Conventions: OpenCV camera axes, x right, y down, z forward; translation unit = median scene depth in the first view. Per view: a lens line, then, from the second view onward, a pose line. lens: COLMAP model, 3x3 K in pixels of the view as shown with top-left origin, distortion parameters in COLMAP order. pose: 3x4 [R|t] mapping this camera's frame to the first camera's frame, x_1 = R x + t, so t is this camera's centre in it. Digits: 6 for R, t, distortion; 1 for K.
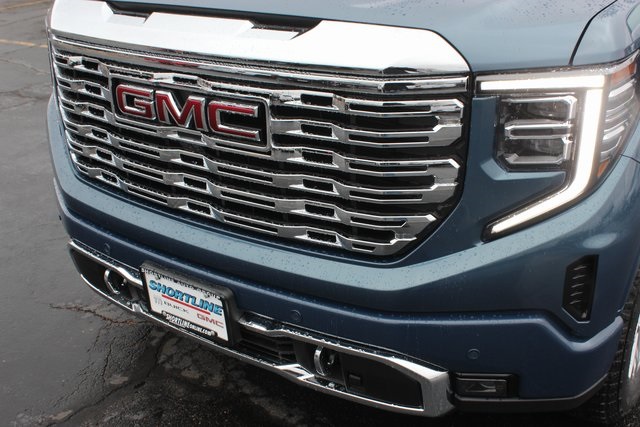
lens RADIAL K [[712.3, 0, 320.7], [0, 712.3, 214.2], [0, 0, 1]] dist [-0.098201, 0.000000]
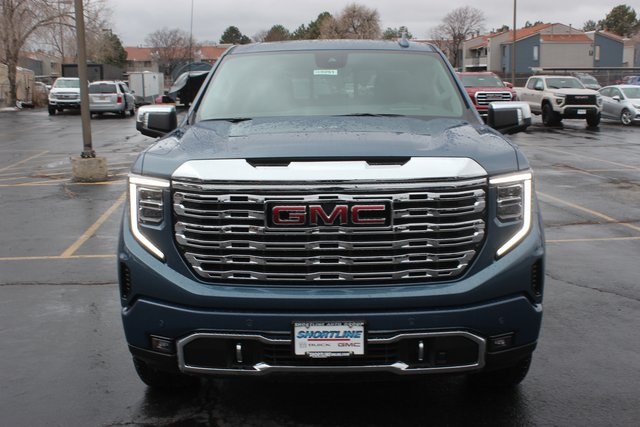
lens RADIAL K [[809.0, 0, 319.6], [0, 809.0, 215.6], [0, 0, 1]] dist [-0.061270, 0.000000]
pose [[0.846201, -0.084762, 0.526079, -1.361382], [0.216018, 0.957071, -0.193264, 0.248449], [-0.487114, 0.277183, 0.828185, -0.660420]]
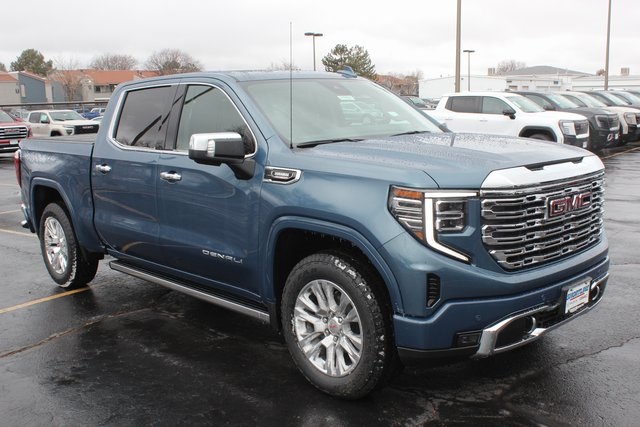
lens RADIAL K [[720.1, 0, 321.1], [0, 720.1, 208.3], [0, 0, 1]] dist [-0.151431, 0.000000]
pose [[0.218867, -0.133930, 0.966520, -2.817422], [0.413412, 0.909965, 0.032476, -0.592330], [-0.883848, 0.392463, 0.254529, 1.254540]]
